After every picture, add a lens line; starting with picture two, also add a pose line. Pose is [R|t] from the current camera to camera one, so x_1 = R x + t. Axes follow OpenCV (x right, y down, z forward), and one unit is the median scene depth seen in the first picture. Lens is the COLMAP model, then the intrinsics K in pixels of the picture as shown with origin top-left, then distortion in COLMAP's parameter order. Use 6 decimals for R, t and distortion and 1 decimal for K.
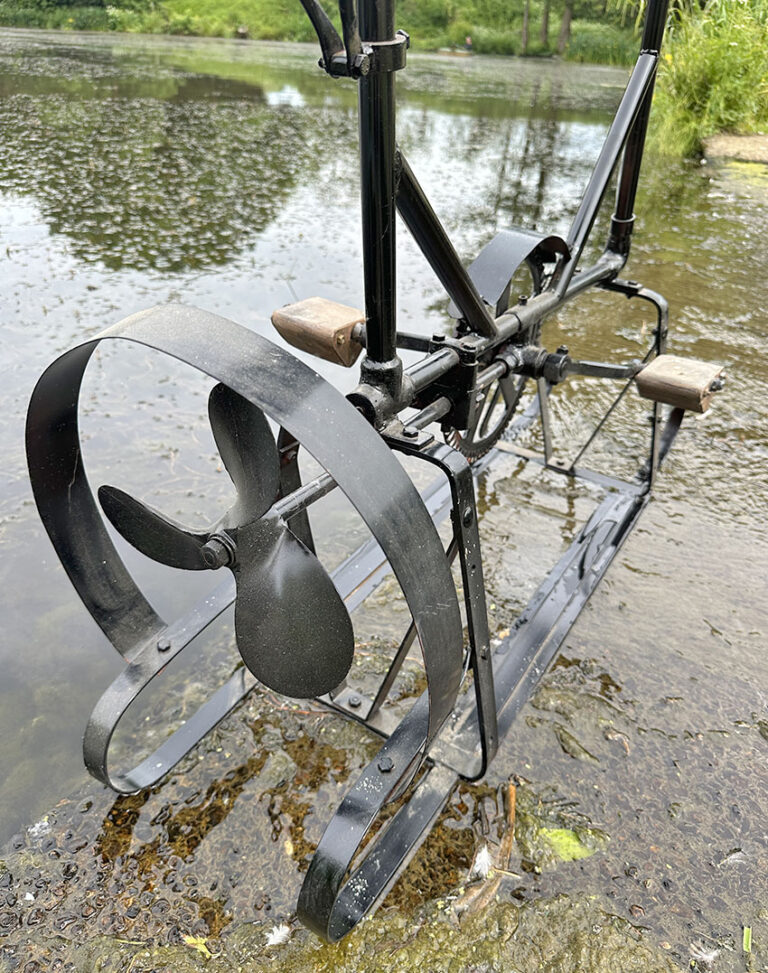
lens RADIAL K [[704.3, 0, 384.0], [0, 704.3, 486.5], [0, 0, 1]] dist [-0.002376, -0.001781]
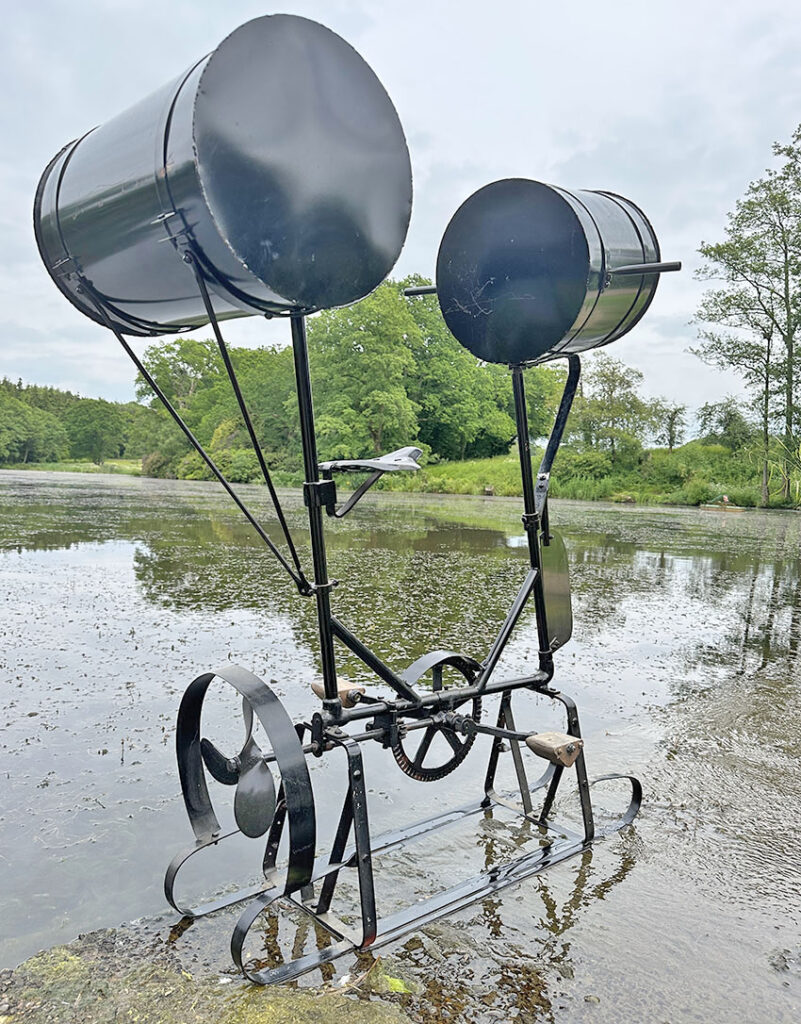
lens RADIAL K [[746.8, 0, 400.5], [0, 746.8, 512.0], [0, 0, 1]] dist [0.000329, -0.000093]
pose [[0.959071, -0.000021, -0.283167, 0.120011], [-0.146546, 0.855630, -0.496409, 0.062862], [0.242297, 0.517588, 0.820606, -0.165127]]
